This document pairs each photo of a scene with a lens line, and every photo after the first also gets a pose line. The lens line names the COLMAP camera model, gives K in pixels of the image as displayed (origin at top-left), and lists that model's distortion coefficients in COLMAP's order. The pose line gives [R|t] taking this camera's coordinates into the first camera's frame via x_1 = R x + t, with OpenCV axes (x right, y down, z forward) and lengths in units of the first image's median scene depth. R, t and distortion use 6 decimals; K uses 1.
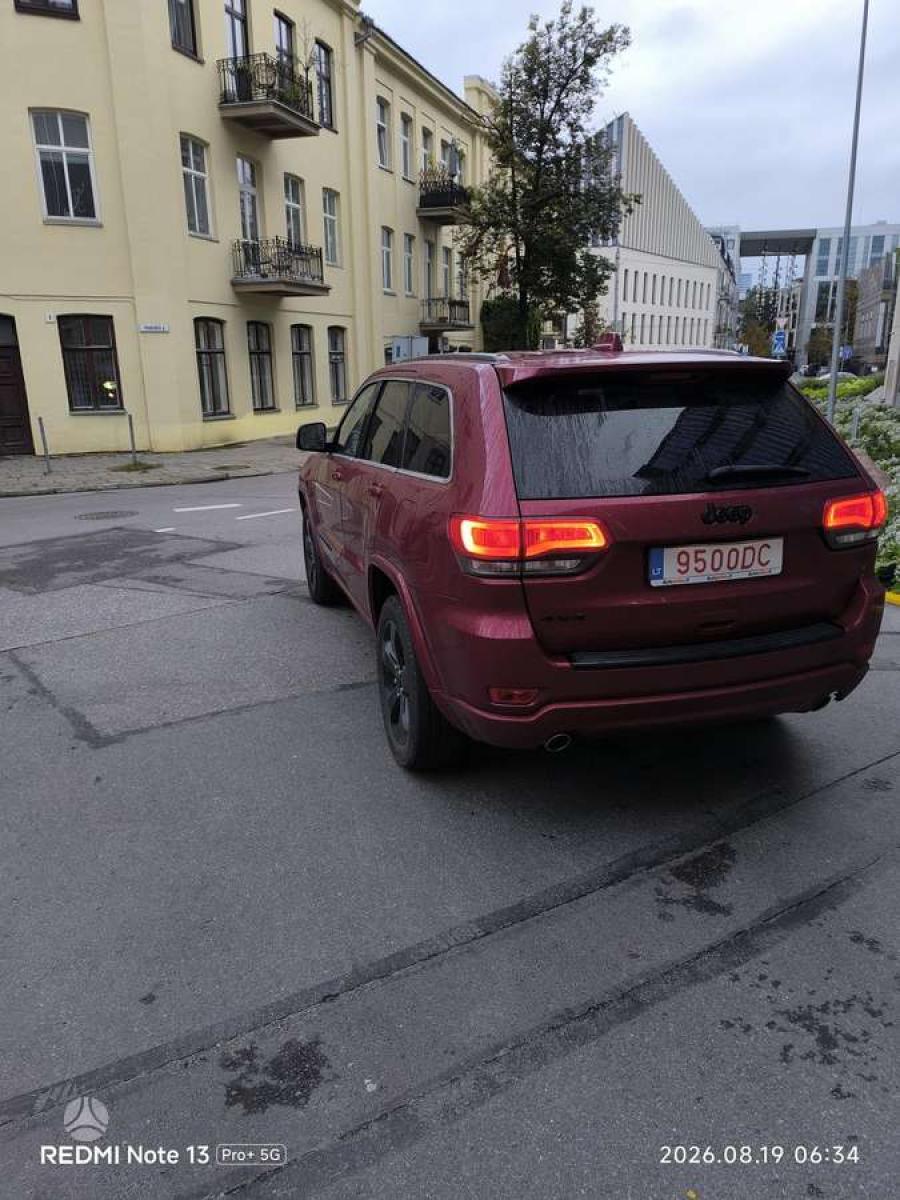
lens RADIAL K [[871.7, 0, 450.0], [0, 871.7, 600.0], [0, 0, 1]] dist [0.016504, 0.001012]
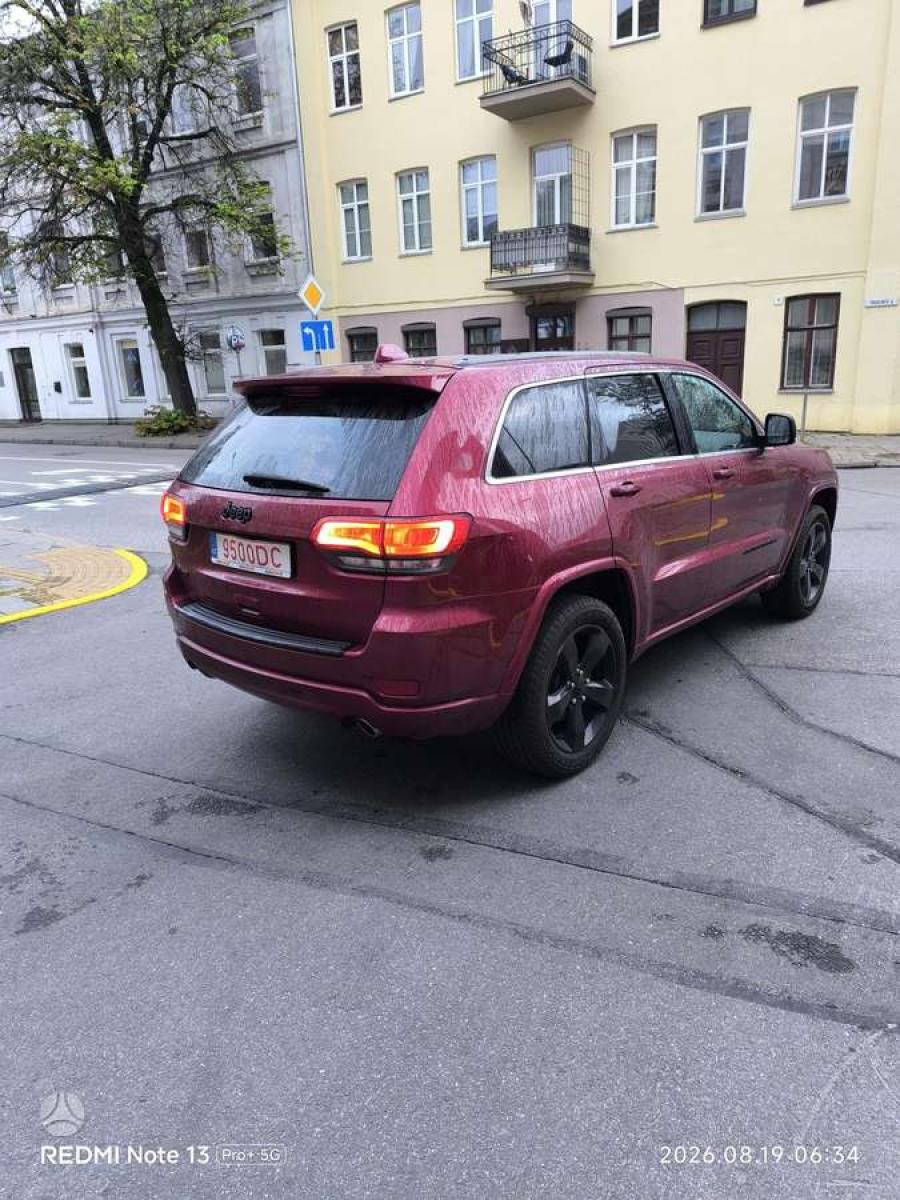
lens RADIAL K [[882.1, 0, 453.2], [0, 882.1, 609.7], [0, 0, 1]] dist [0.007733, -0.005643]
pose [[0.506166, 0.230665, -0.831017, 1.013211], [-0.195461, 0.969178, 0.149960, -0.142204], [0.839995, 0.086527, 0.535651, 0.438890]]
